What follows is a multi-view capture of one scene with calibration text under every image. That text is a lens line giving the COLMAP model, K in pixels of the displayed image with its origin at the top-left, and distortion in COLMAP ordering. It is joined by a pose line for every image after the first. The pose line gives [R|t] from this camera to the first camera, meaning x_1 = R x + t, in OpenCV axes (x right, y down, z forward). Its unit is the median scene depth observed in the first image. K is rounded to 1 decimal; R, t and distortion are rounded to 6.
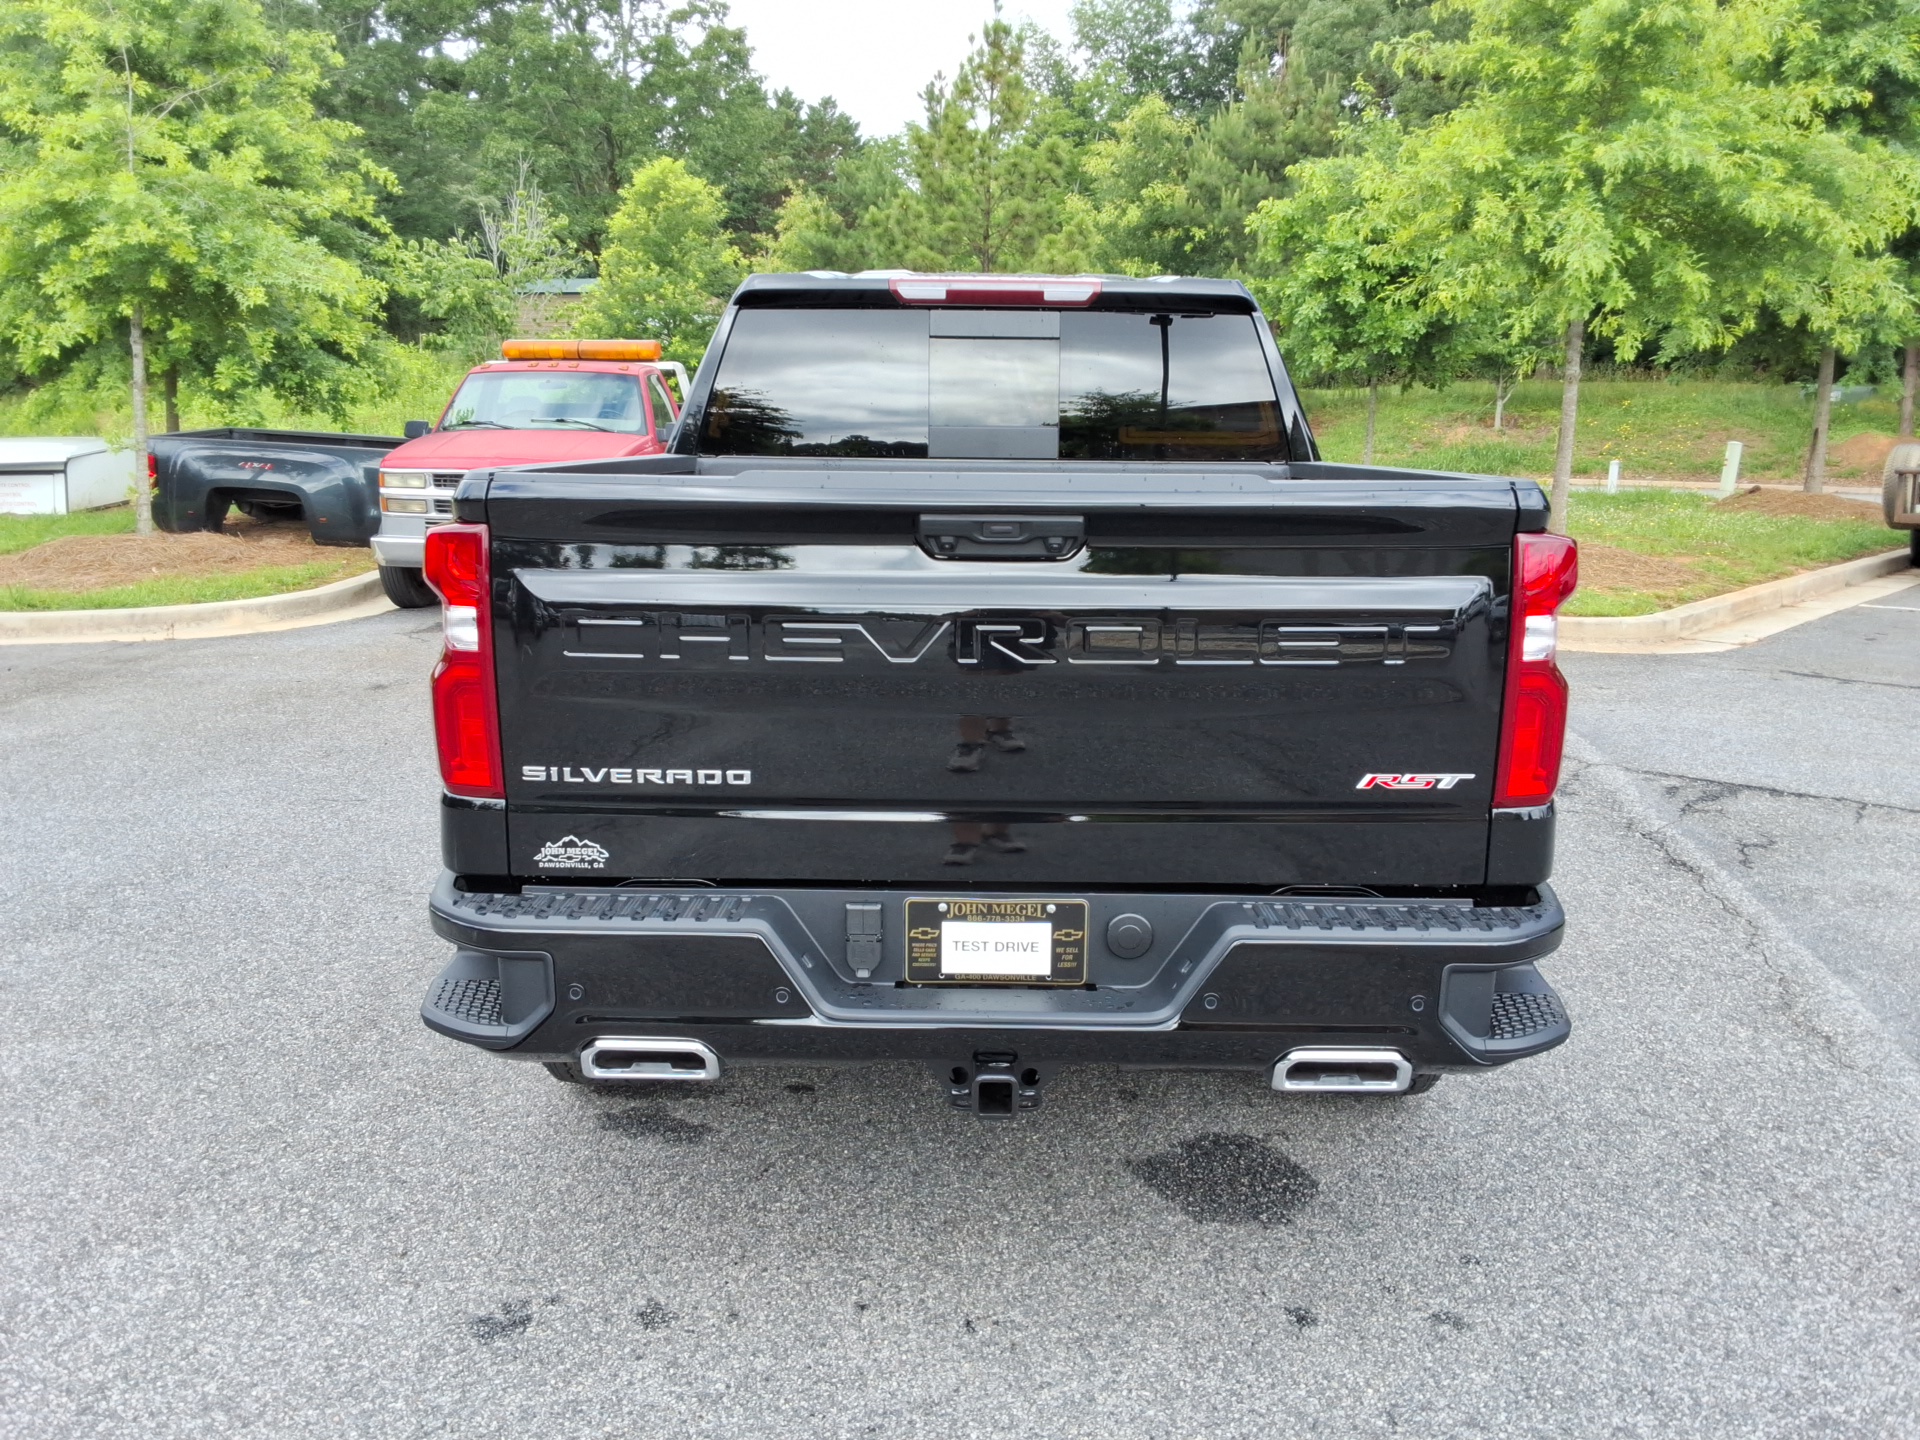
lens RADIAL K [[1542.2, 0, 974.5], [0, 1542.2, 706.9], [0, 0, 1]] dist [0.105353, -0.164922]
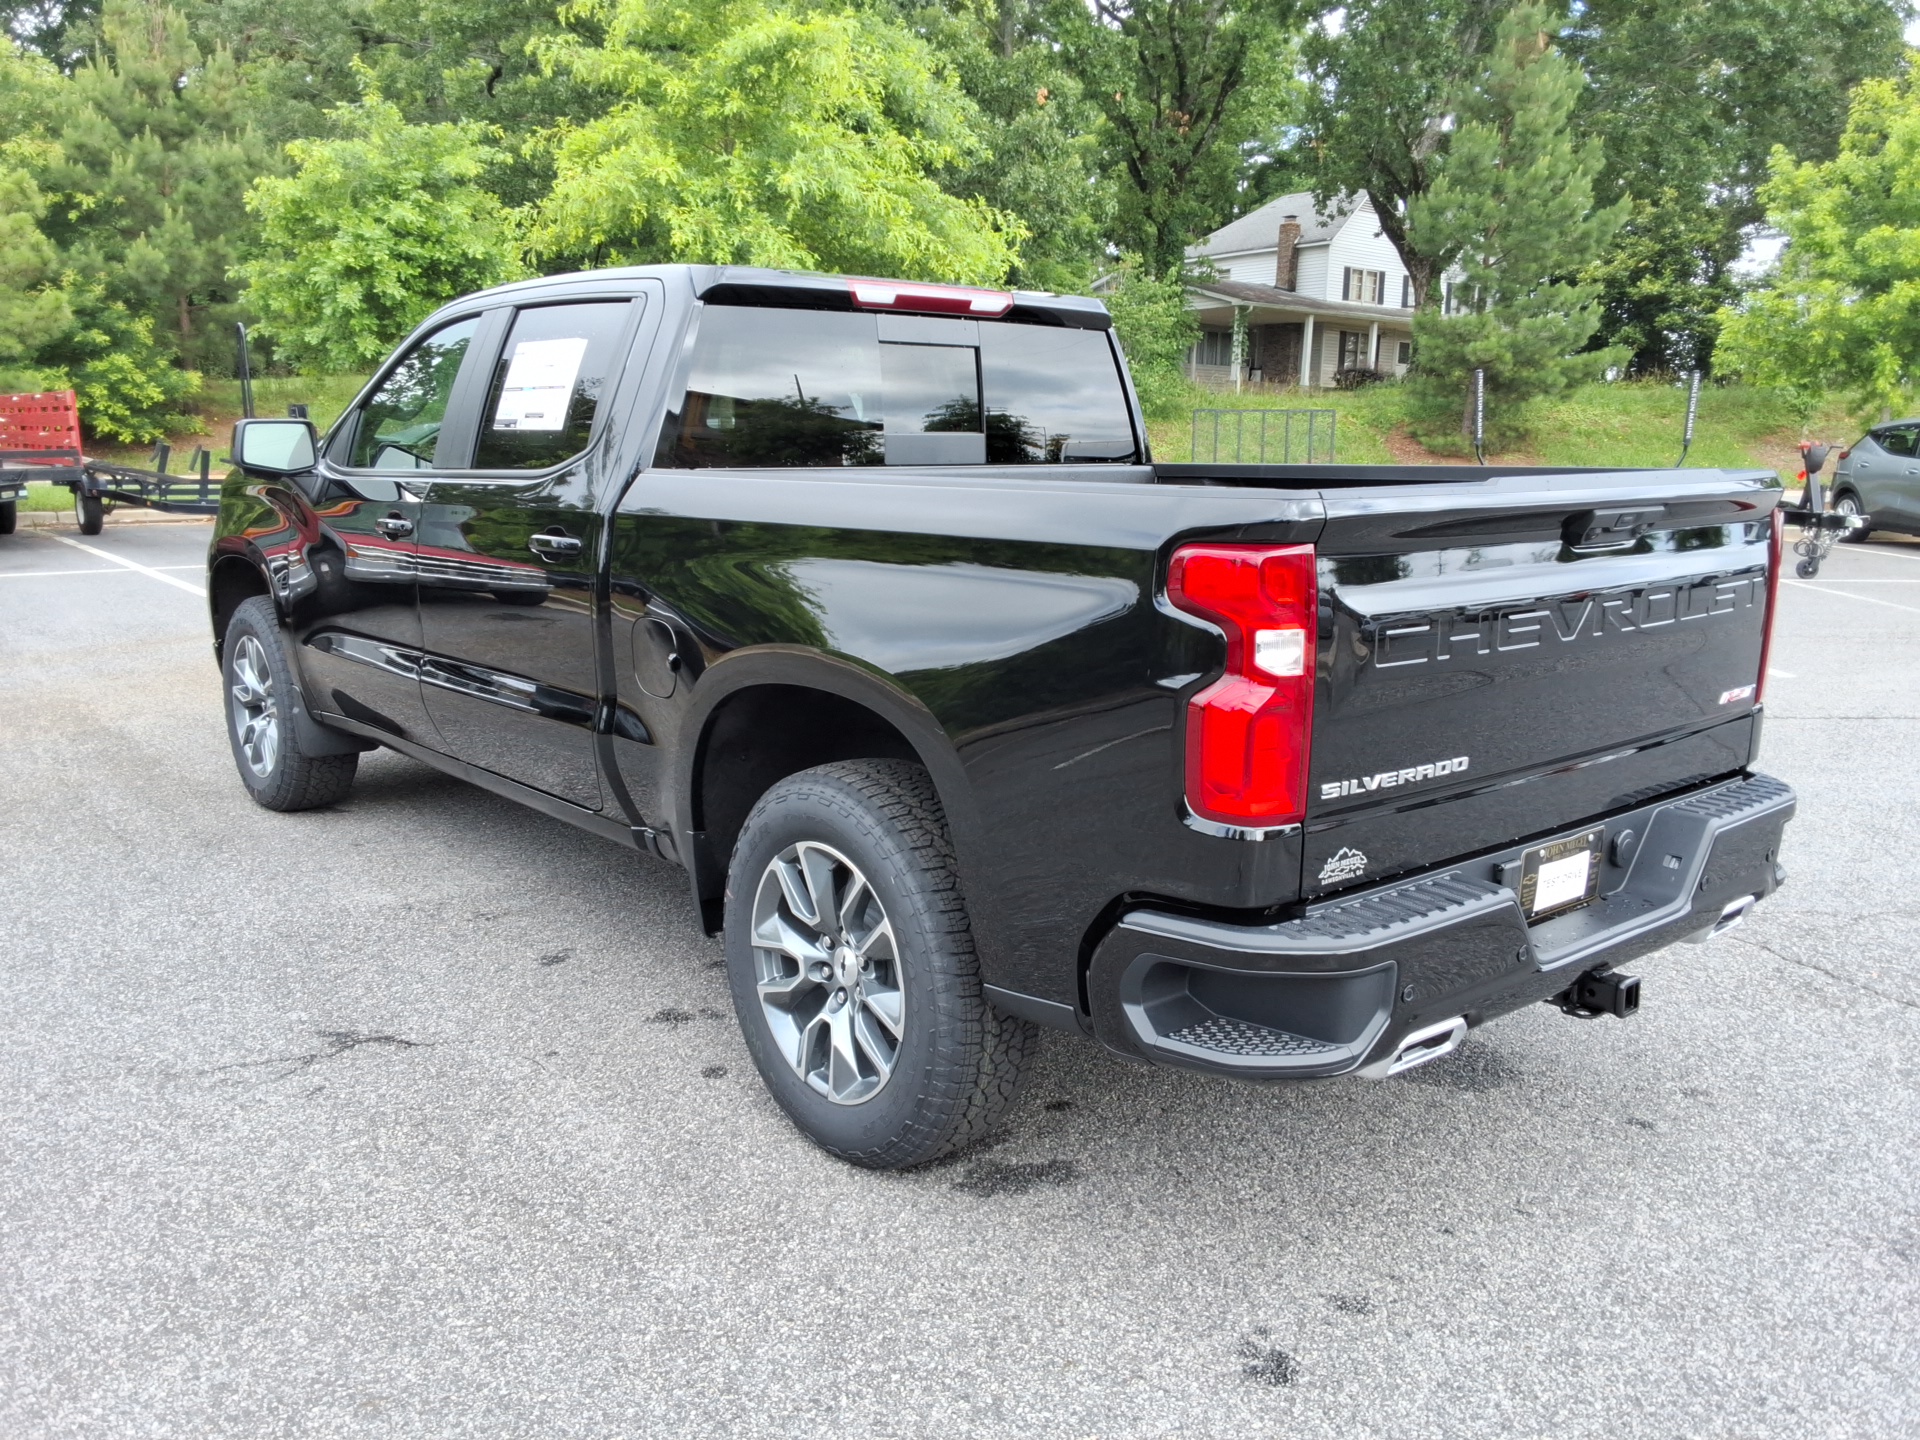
lens RADIAL K [[1542.2, 0, 977.0], [0, 1542.2, 707.8], [0, 0, 1]] dist [0.105353, -0.164922]
pose [[0.752755, -0.121783, 0.646938, -0.206943], [0.119738, 0.991676, 0.047356, -0.015935], [-0.647320, 0.041816, 0.761071, 0.073916]]
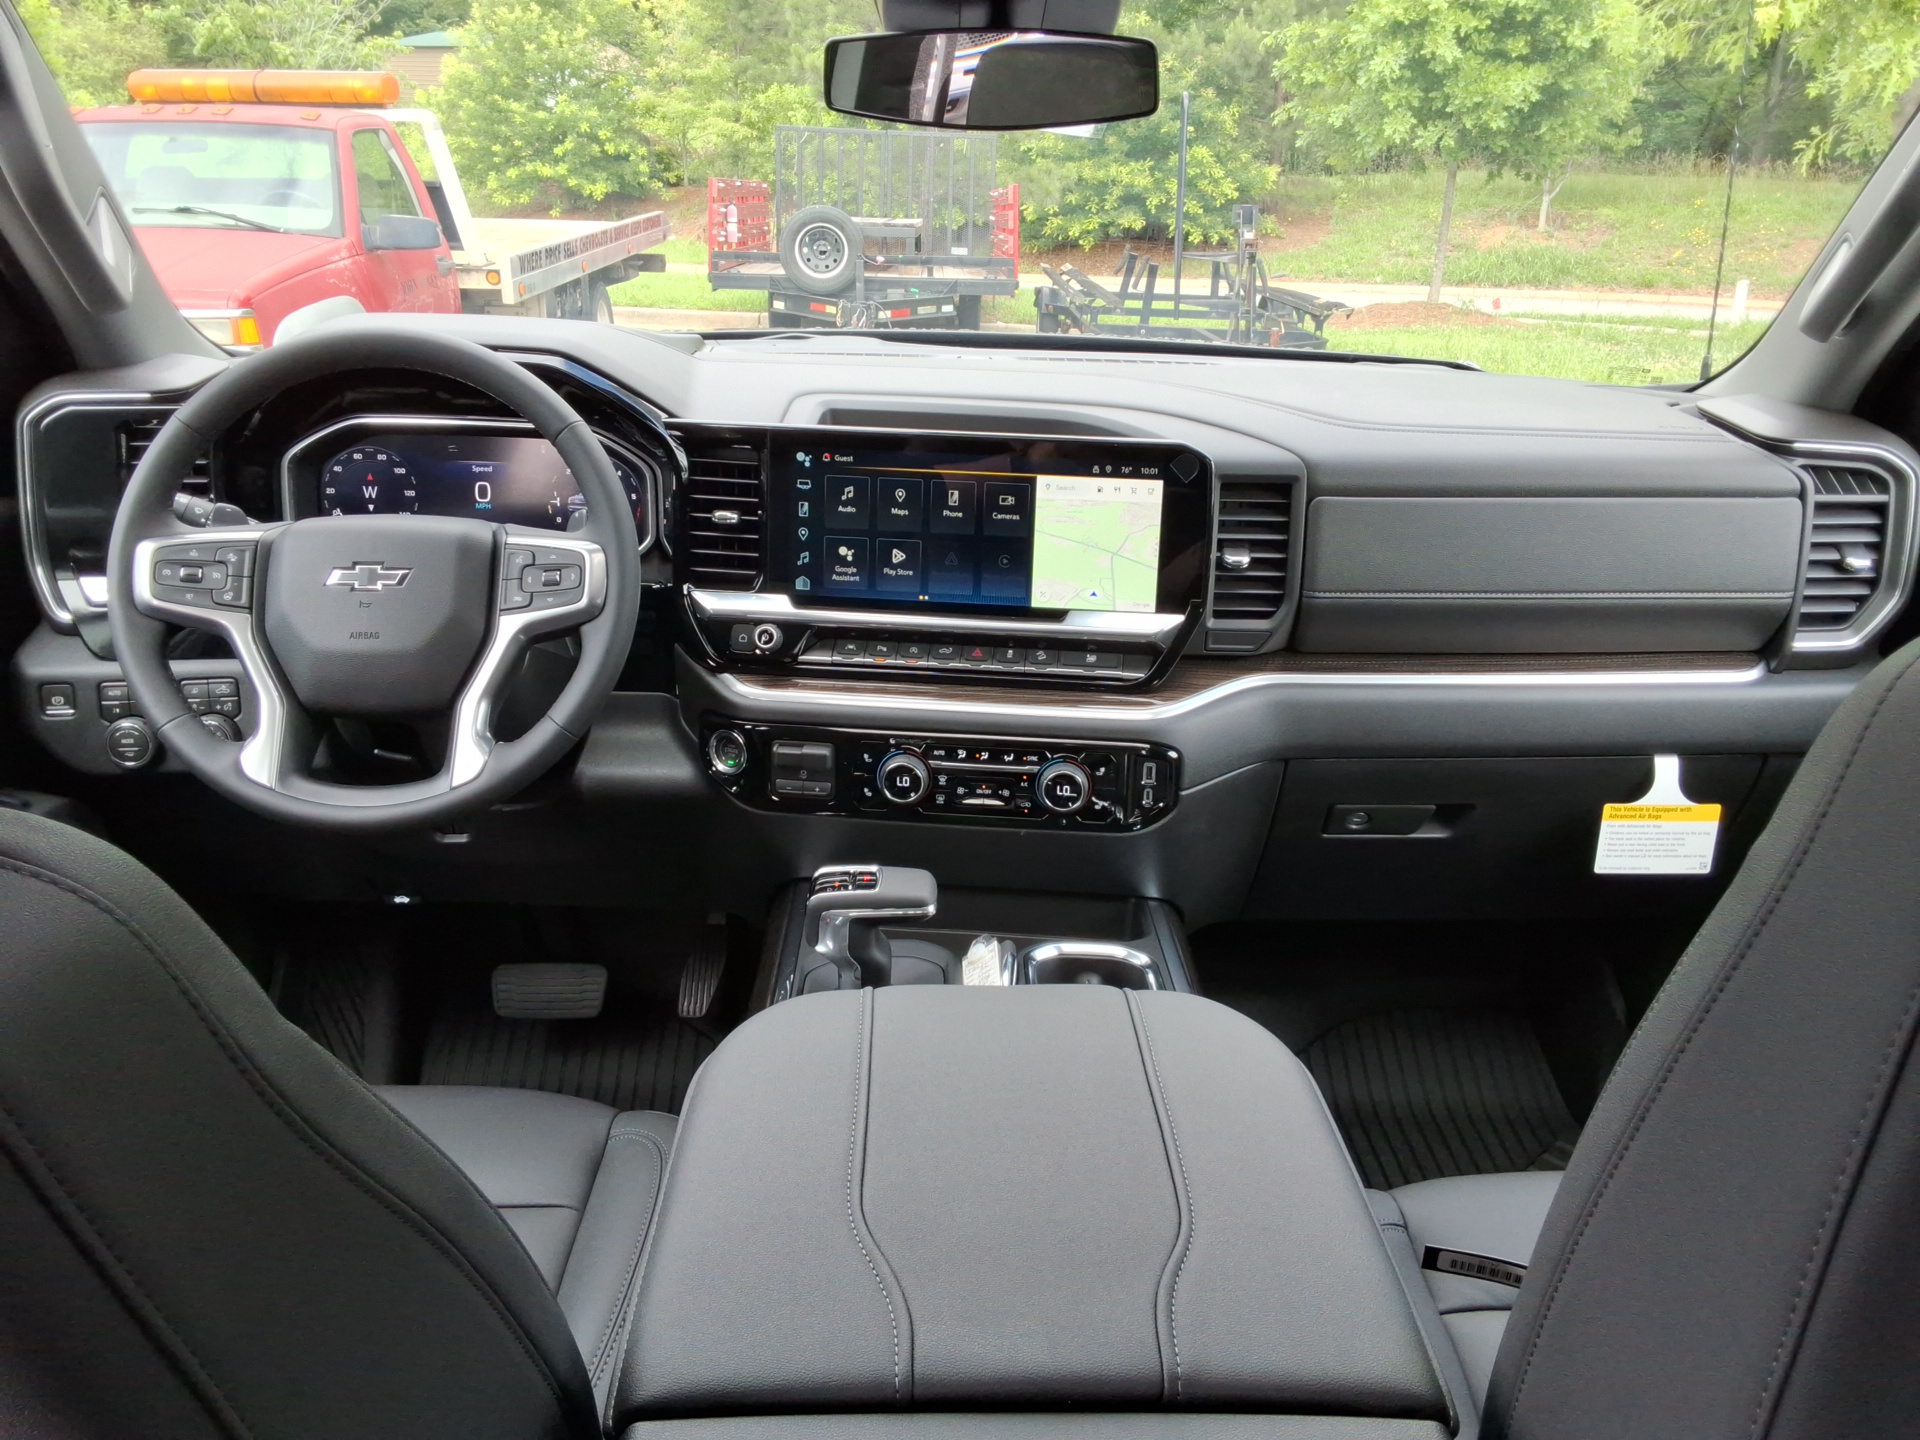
lens RADIAL K [[1542.2, 0, 965.2], [0, 1542.2, 683.4], [0, 0, 1]] dist [0.105353, -0.164922]
pose [[0.999399, 0.009221, 0.033402, -0.002328], [-0.013062, 0.993085, 0.116671, -0.076257], [-0.032096, -0.117037, 0.992609, 0.371024]]
